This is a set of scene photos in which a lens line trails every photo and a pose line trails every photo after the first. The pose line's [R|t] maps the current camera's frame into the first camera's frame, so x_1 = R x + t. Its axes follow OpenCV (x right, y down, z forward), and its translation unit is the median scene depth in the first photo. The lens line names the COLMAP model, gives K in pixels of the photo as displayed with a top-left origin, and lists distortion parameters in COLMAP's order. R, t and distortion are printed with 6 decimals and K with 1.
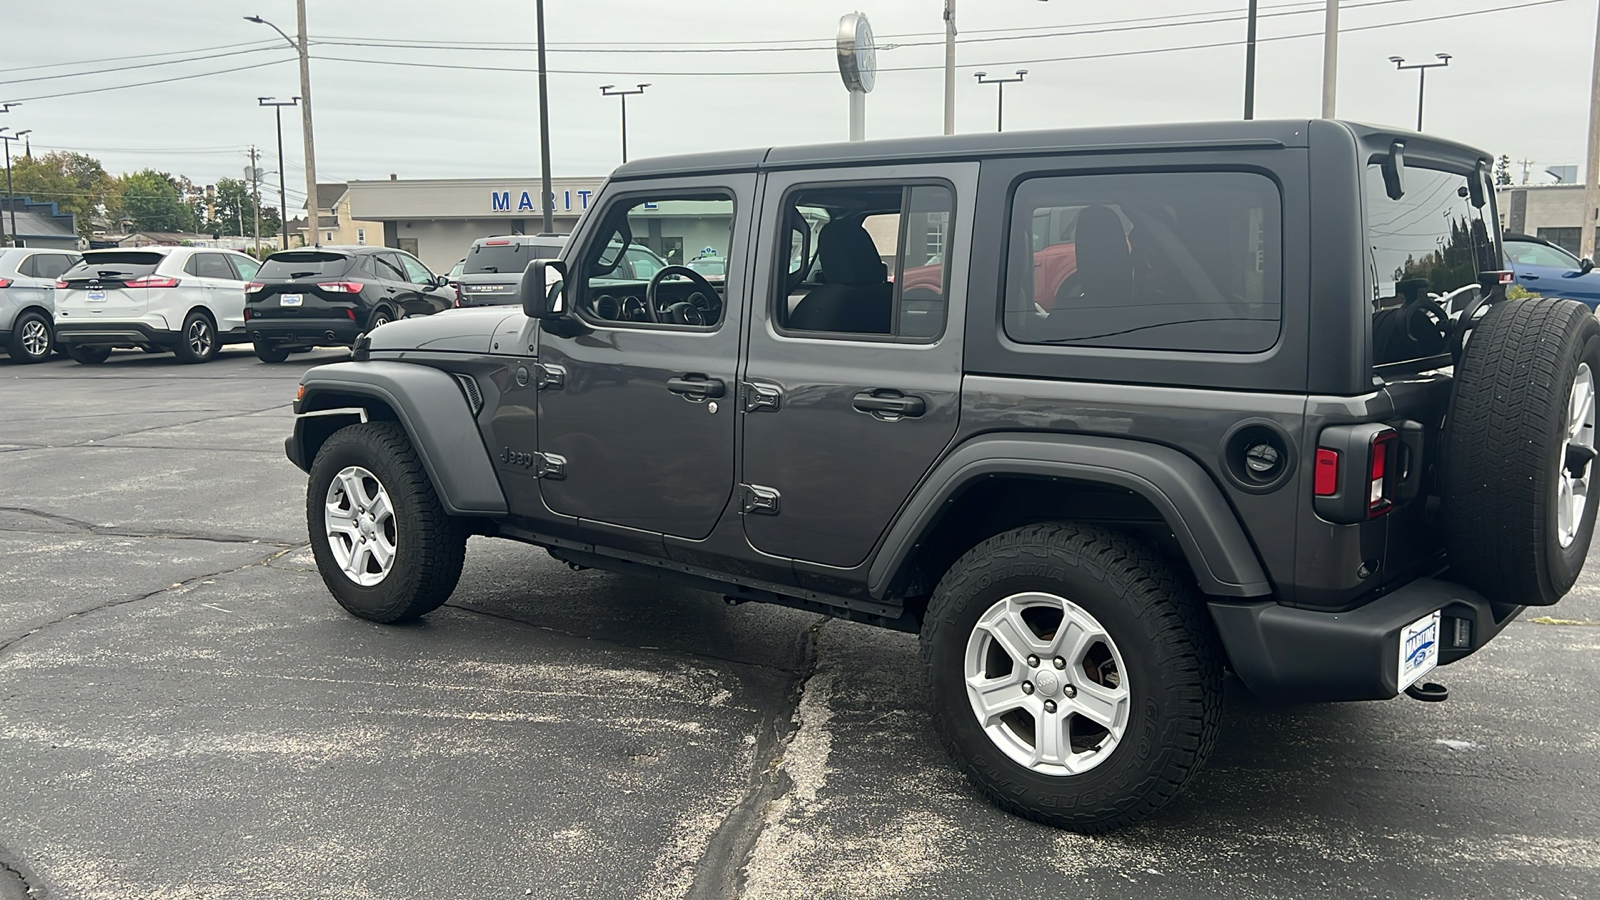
lens RADIAL K [[1373.3, 0, 802.1], [0, 1373.3, 447.9], [0, 0, 1]] dist [0.062203, -0.075200]
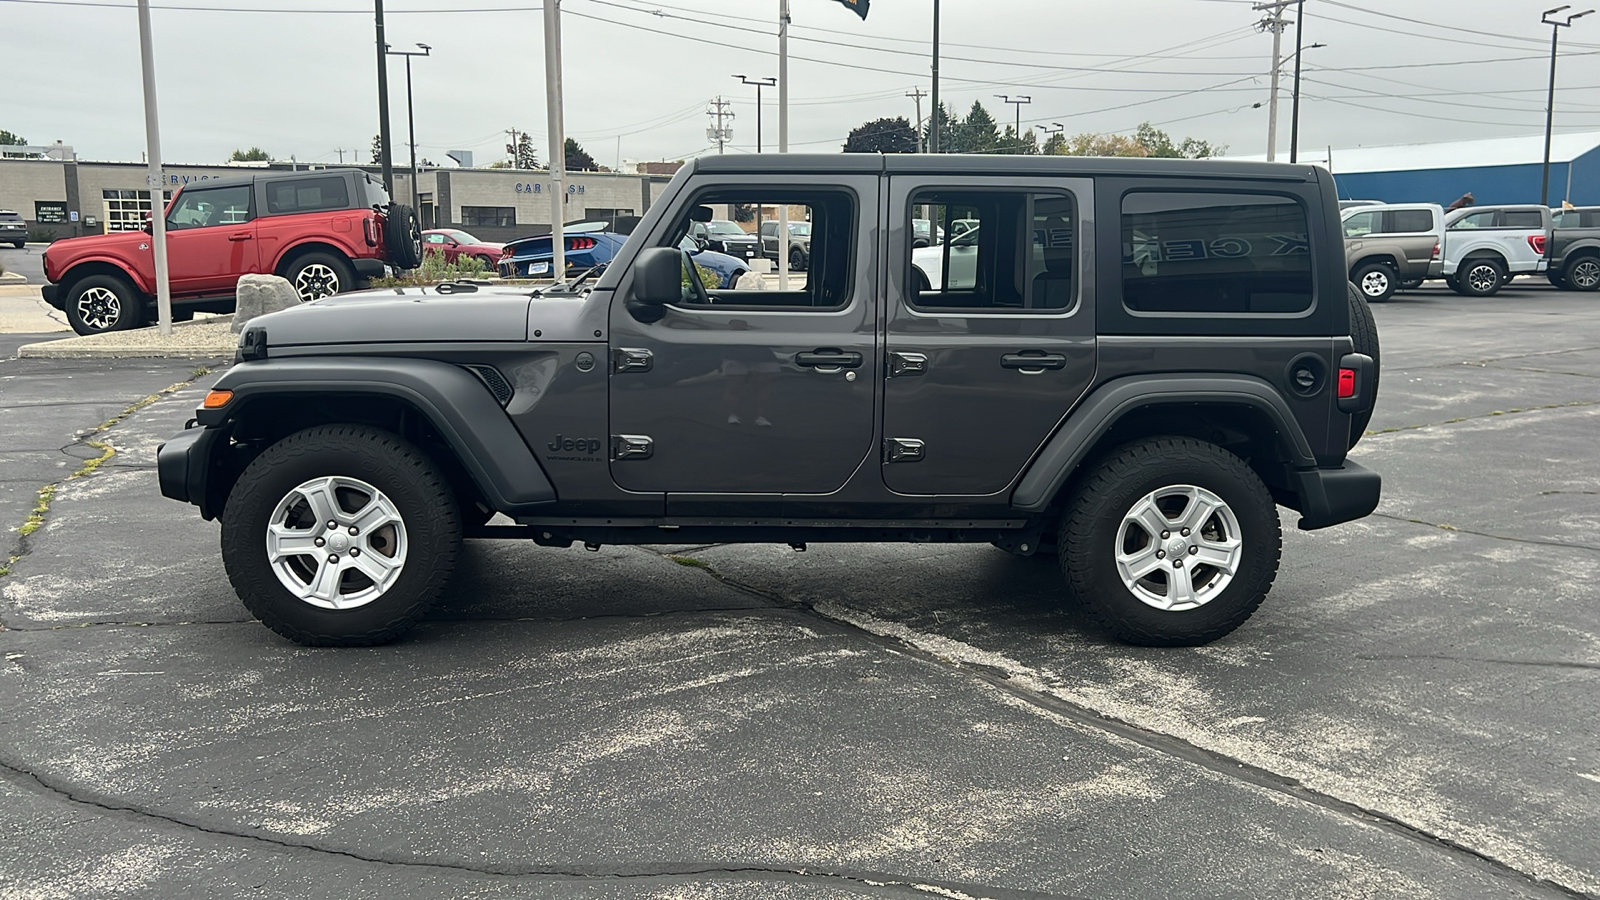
lens RADIAL K [[1373.3, 0, 800.6], [0, 1373.3, 441.0], [0, 0, 1]] dist [0.062203, -0.075200]
pose [[0.723272, -0.093378, 0.684221, -0.812759], [0.082532, 0.995402, 0.048604, -0.031409], [-0.685614, 0.021316, 0.727654, 0.167937]]
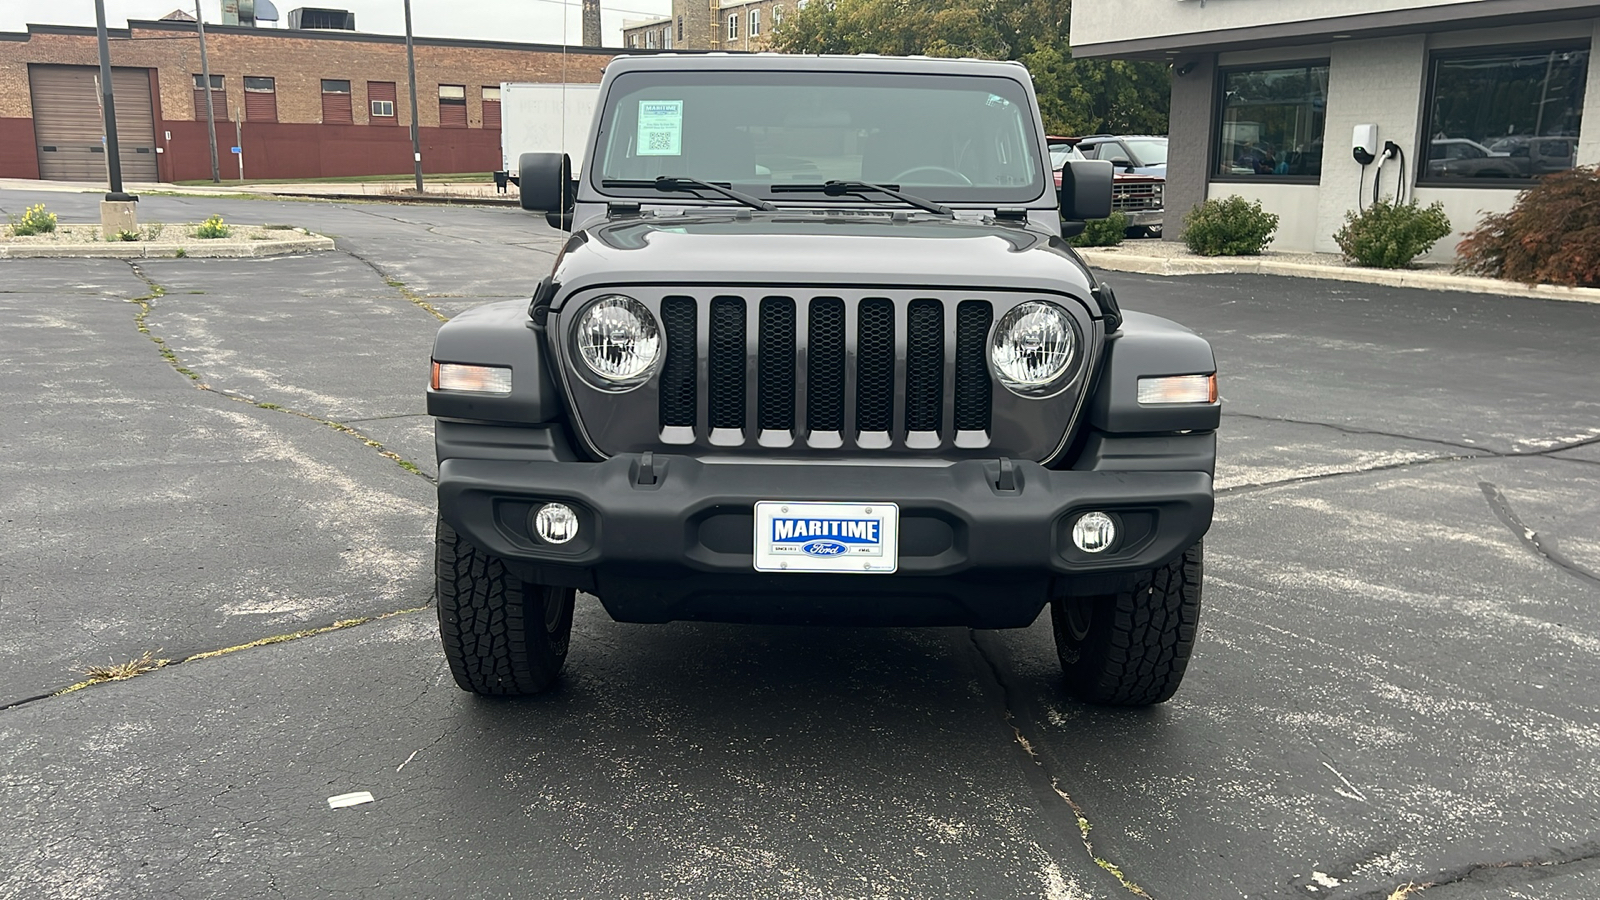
lens RADIAL K [[1373.3, 0, 793.5], [0, 1373.3, 443.7], [0, 0, 1]] dist [0.062203, -0.075200]
pose [[-0.626840, -0.154340, 0.763709, -0.823739], [0.089366, 0.959474, 0.267252, -0.220781], [-0.774006, 0.235773, -0.587644, 1.753753]]
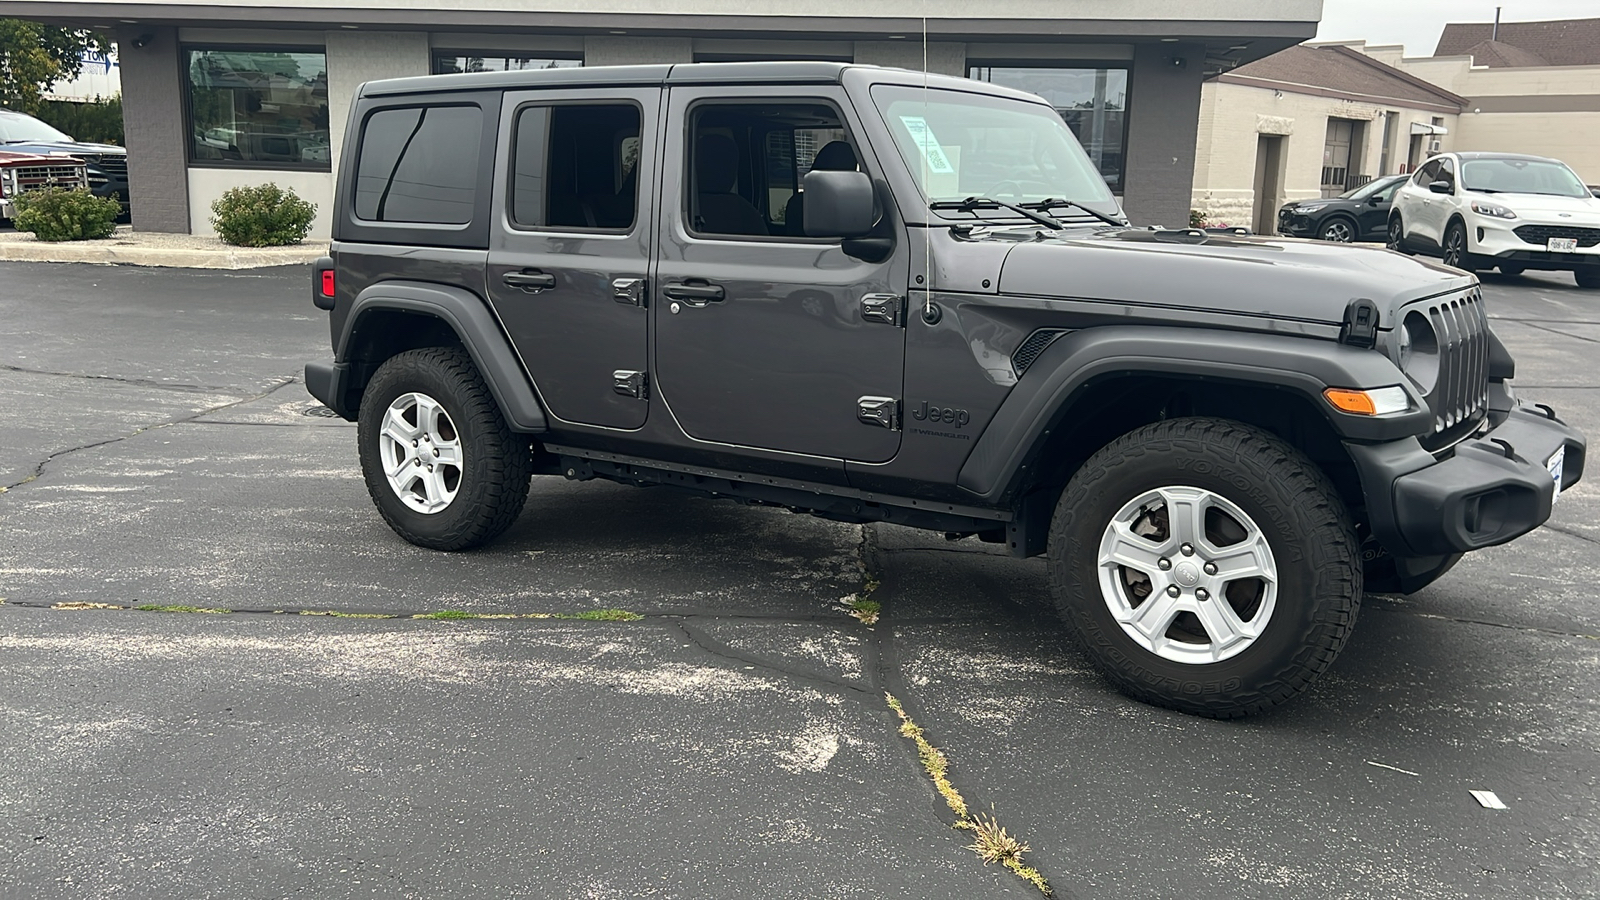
lens RADIAL K [[1373.3, 0, 802.8], [0, 1373.3, 453.2], [0, 0, 1]] dist [0.062203, -0.075200]
pose [[-0.997828, -0.007517, -0.065437, 0.136170], [-0.028171, 0.946723, 0.320815, -0.281373], [0.059539, 0.321961, -0.944879, 2.141133]]
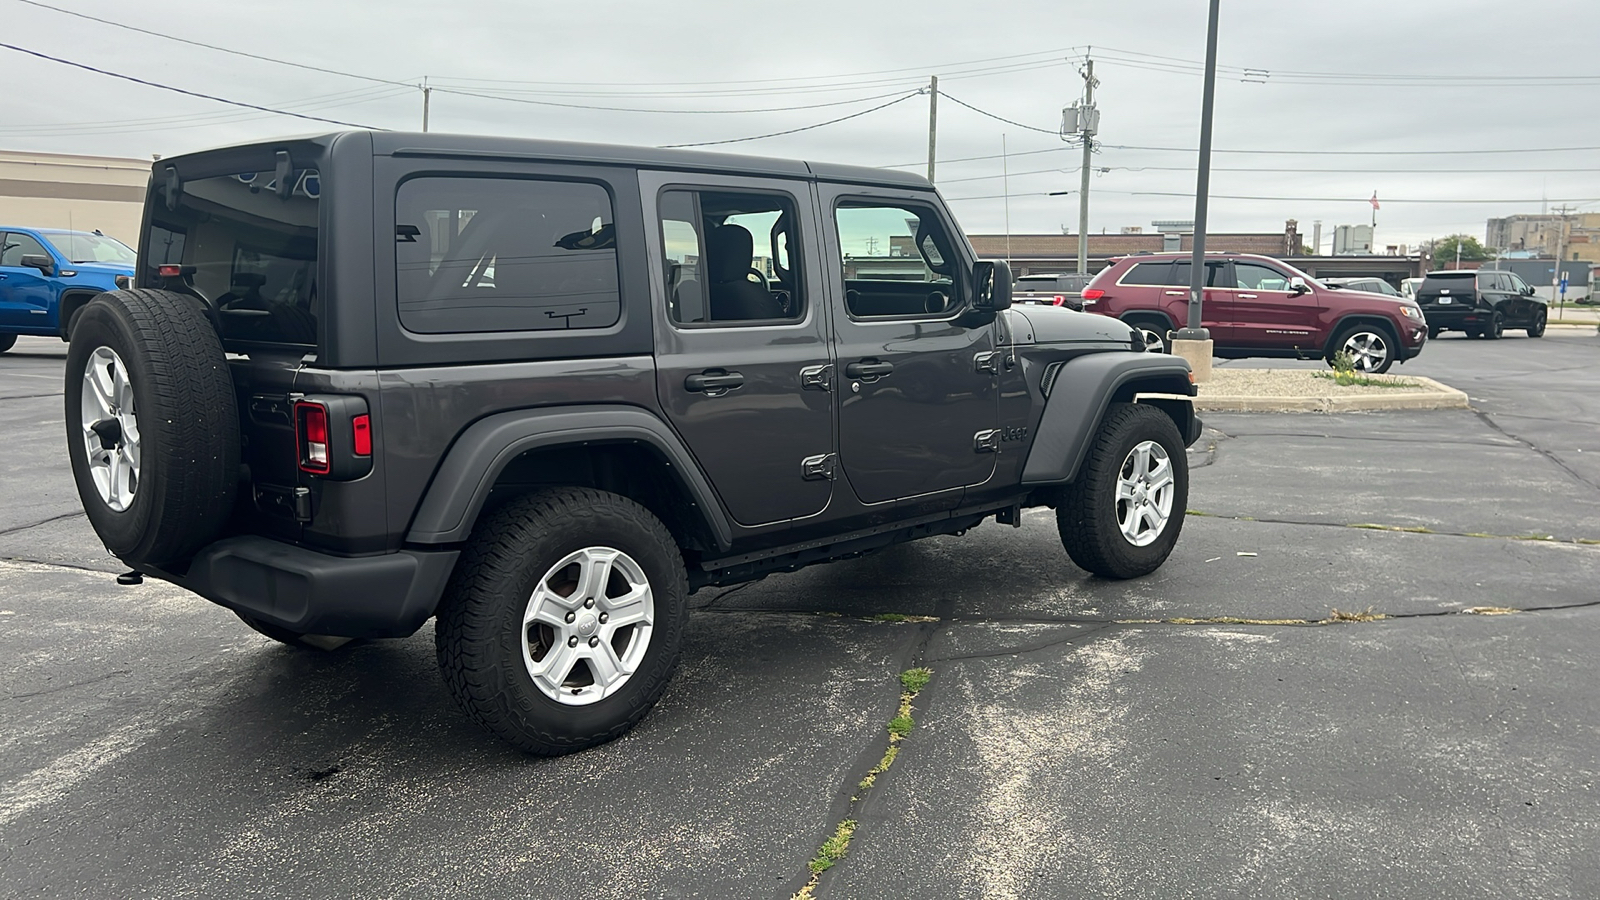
lens RADIAL K [[1373.3, 0, 794.5], [0, 1373.3, 450.2], [0, 0, 1]] dist [0.062203, -0.075200]
pose [[-0.125507, 0.123308, -0.984400, 1.200424], [-0.132486, 0.981275, 0.139808, -0.156441], [0.983207, 0.147966, -0.106821, 1.256417]]
